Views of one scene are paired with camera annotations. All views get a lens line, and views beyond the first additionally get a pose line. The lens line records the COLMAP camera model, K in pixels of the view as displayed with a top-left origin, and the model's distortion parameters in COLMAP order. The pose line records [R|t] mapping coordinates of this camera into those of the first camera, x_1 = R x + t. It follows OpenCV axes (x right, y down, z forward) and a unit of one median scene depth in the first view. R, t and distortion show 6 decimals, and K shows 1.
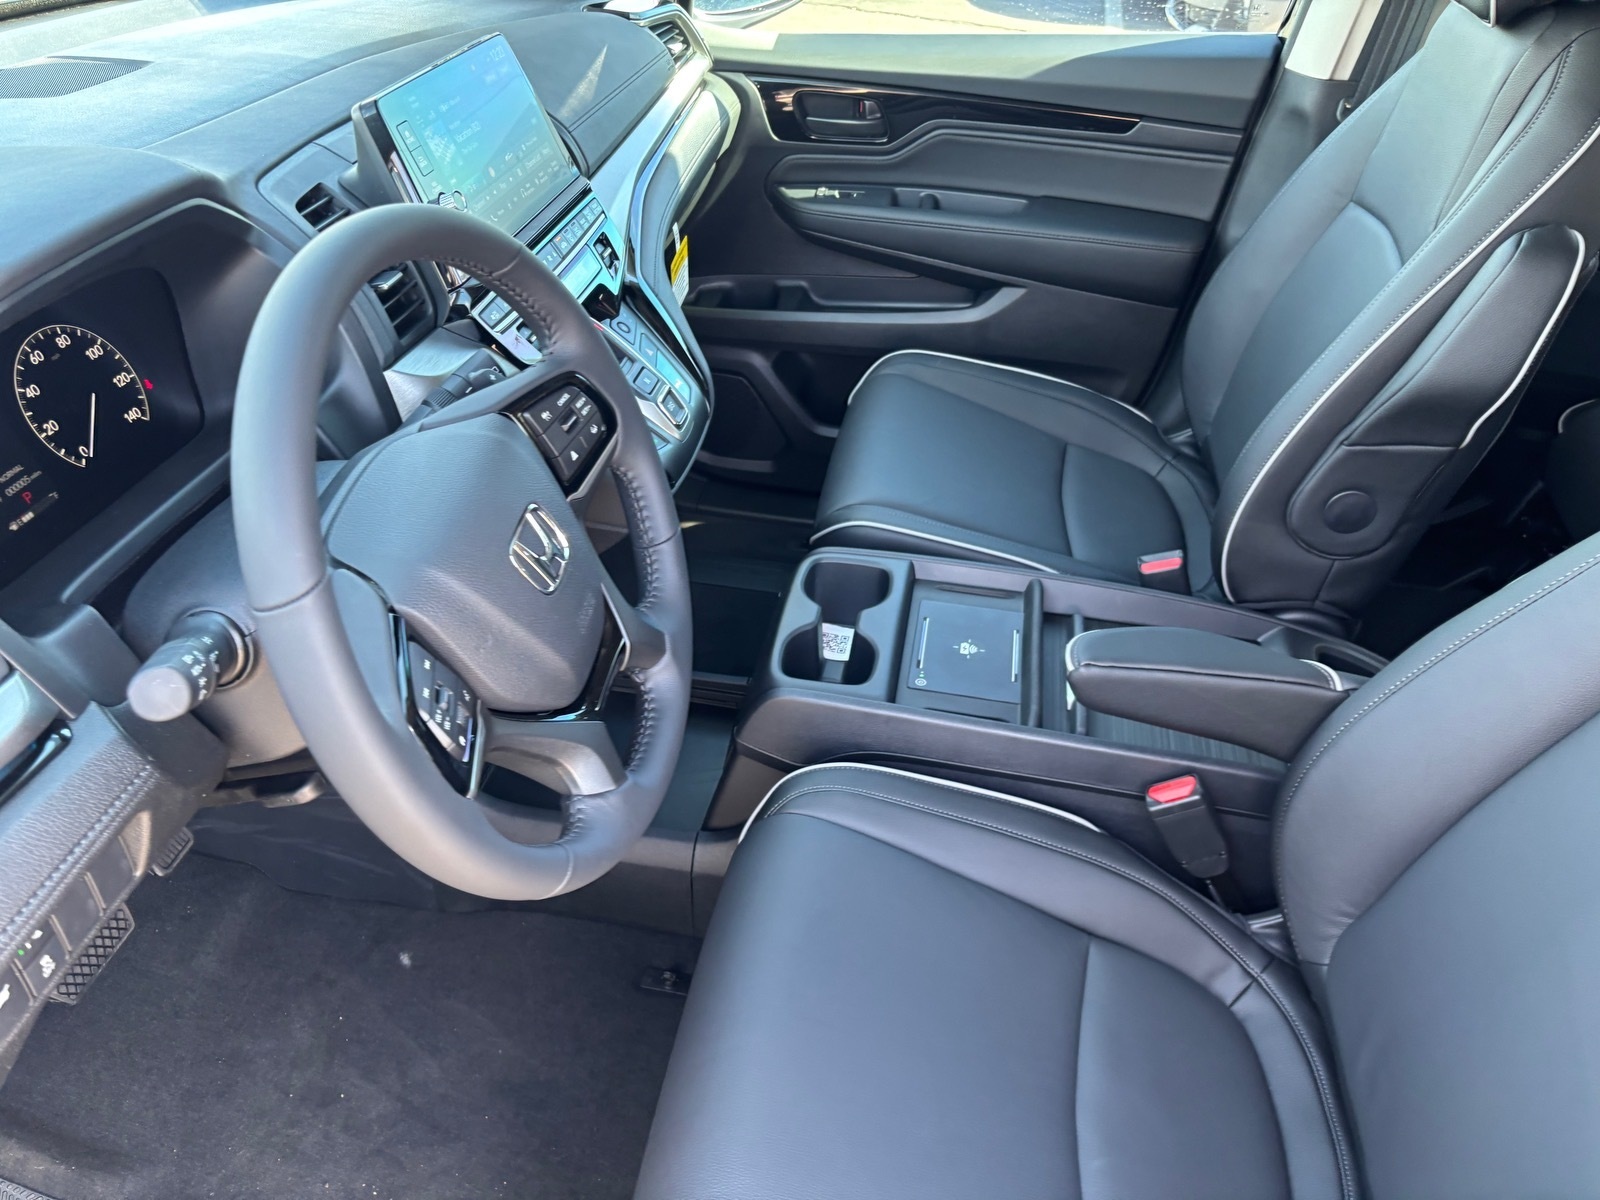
lens RADIAL K [[1207.8, 0, 815.4], [0, 1207.8, 605.5], [0, 0, 1]] dist [0.037912, -0.057594]
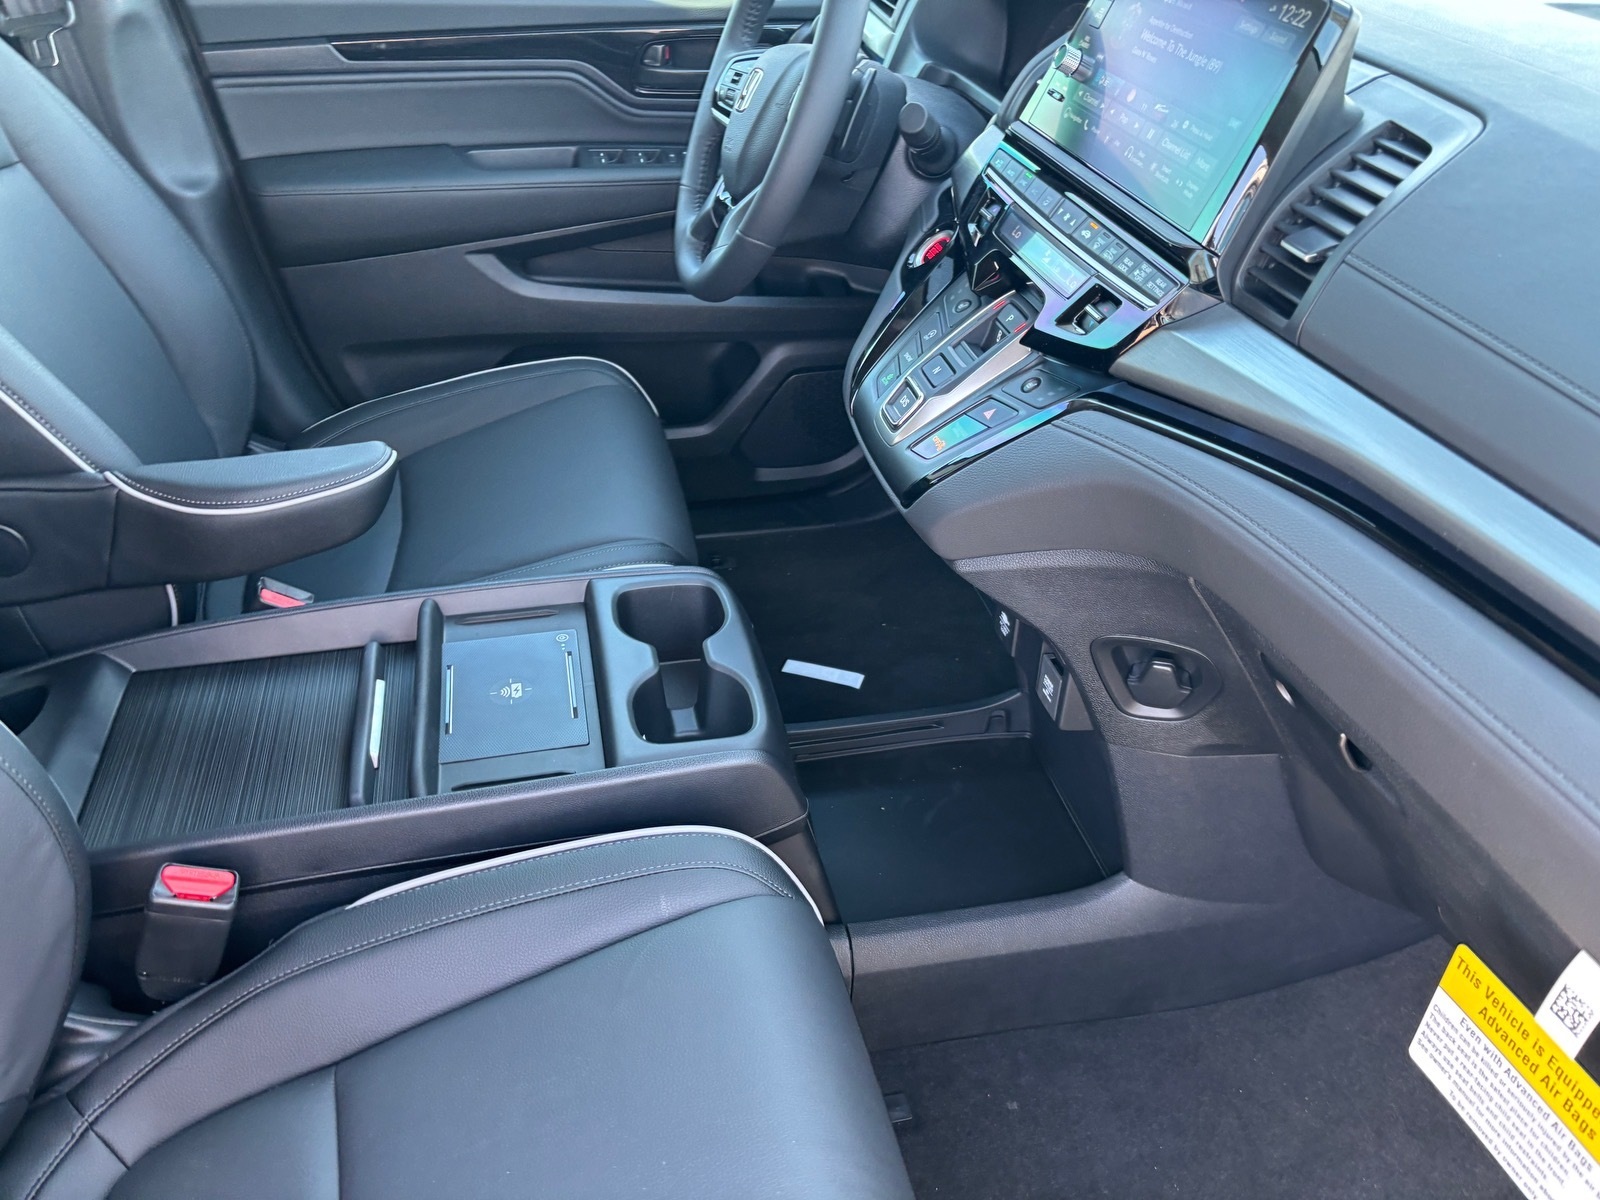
lens RADIAL K [[1208.7, 0, 789.2], [0, 1208.7, 608.8], [0, 0, 1]] dist [0.015177, -0.006159]
pose [[-0.930477, 0.152727, -0.332996, 0.227541], [-0.265857, 0.343878, 0.900593, -0.790601], [0.252055, 0.926511, -0.279367, 1.301343]]
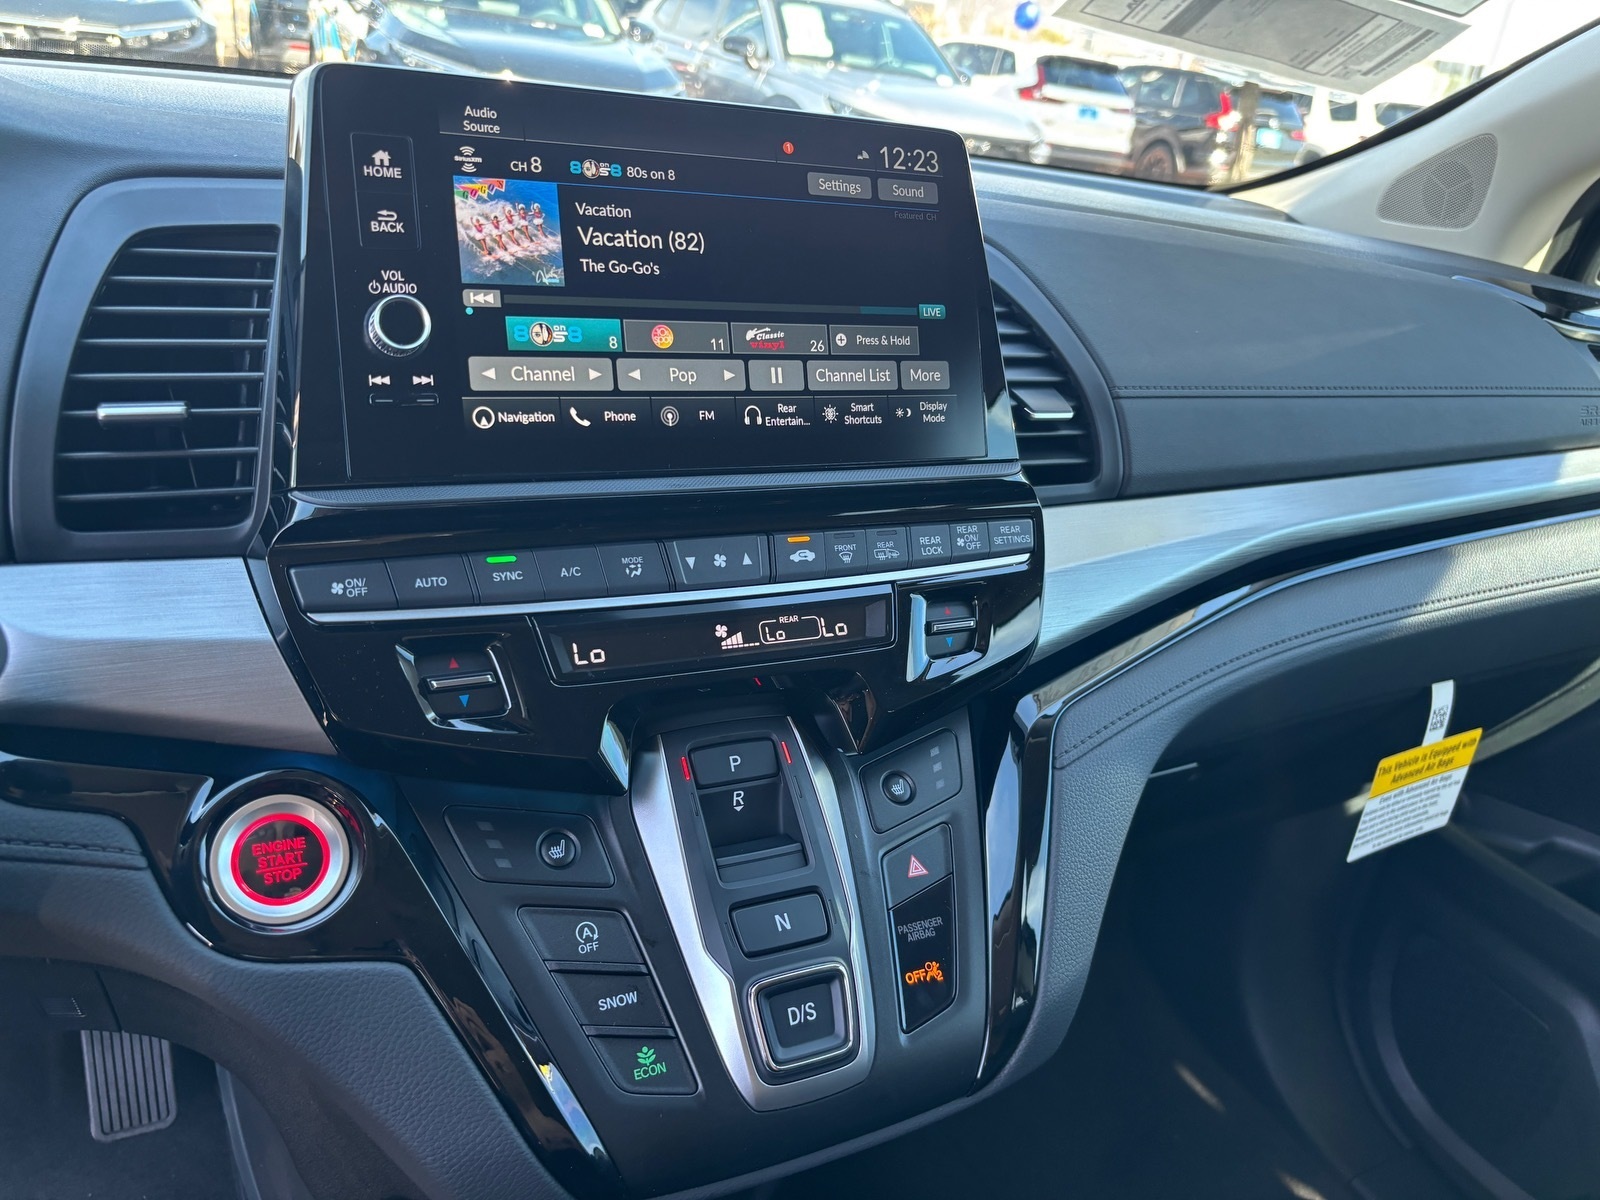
lens RADIAL K [[1243.2, 0, 800.6], [0, 1243.2, 620.5], [0, 0, 1]] dist [0.006986, -0.002227]
pose [[0.586285, 0.373333, -0.718952, 0.112483], [-0.554682, 0.831812, -0.020390, -0.255058], [0.590421, 0.410744, 0.694760, 0.667047]]
